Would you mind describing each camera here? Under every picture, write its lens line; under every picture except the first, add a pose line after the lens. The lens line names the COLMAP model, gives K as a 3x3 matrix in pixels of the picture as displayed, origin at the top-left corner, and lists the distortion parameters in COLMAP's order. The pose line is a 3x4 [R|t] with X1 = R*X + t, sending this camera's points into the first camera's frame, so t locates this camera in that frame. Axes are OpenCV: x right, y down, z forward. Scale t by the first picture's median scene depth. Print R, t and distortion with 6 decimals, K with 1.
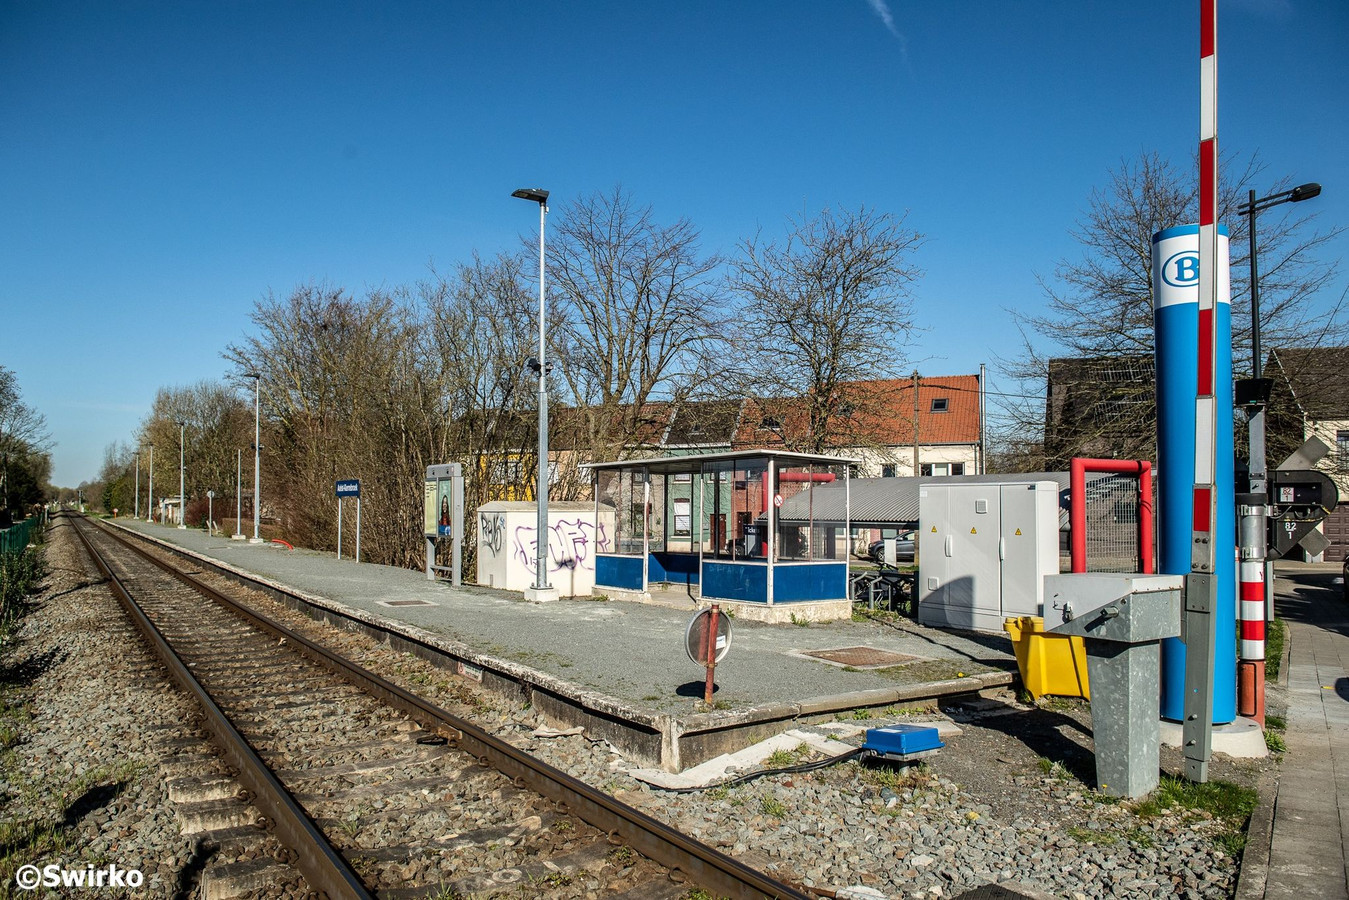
lens RADIAL K [[883.9, 0, 652.4], [0, 883.9, 483.2], [0, 0, 1]] dist [-0.039343, 0.001138]
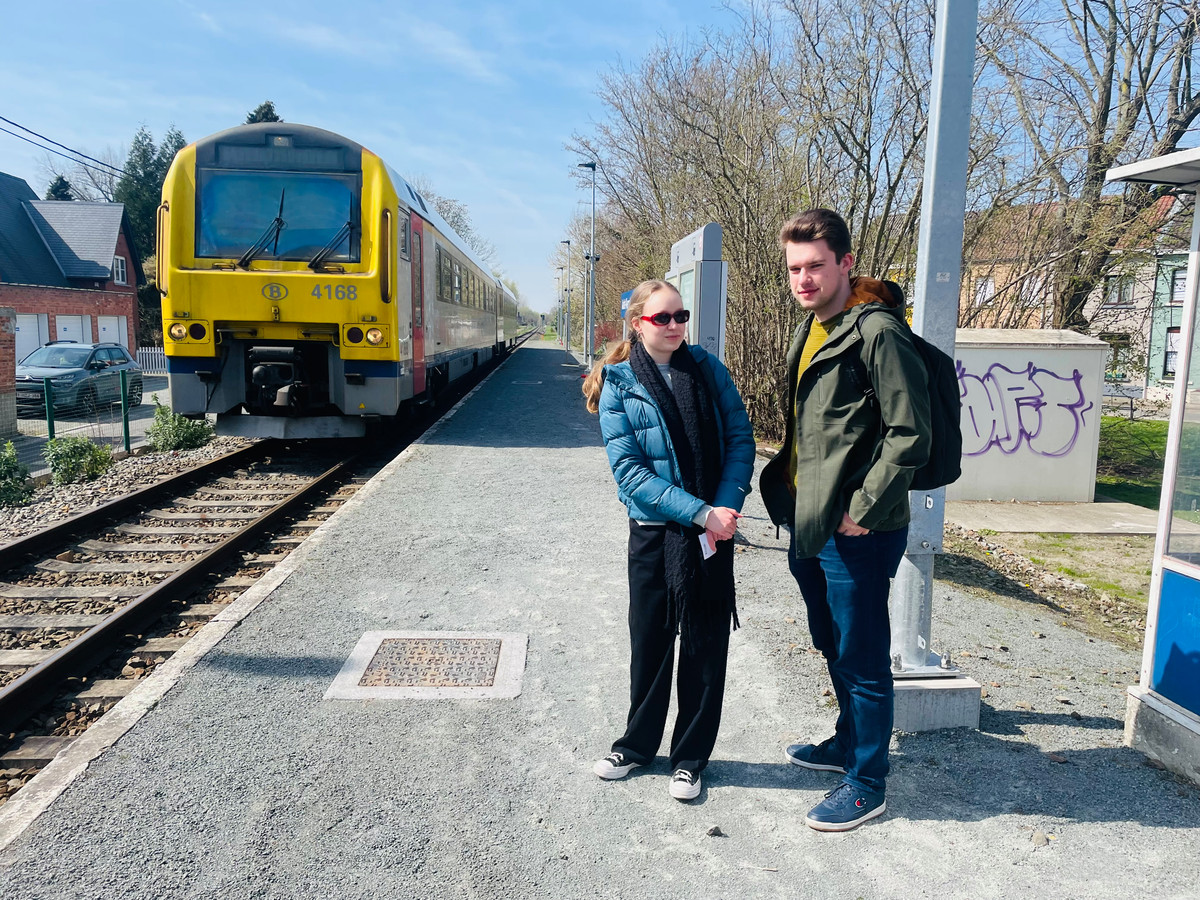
lens RADIAL K [[887.8, 0, 600.0], [0, 887.8, 450.0], [0, 0, 1]] dist [-0.000499, -0.000515]
pose [[0.869358, 0.081551, -0.487407, -0.043858], [-0.004198, 0.987473, 0.157734, 0.009309], [0.494165, -0.135081, 0.858810, 0.400933]]
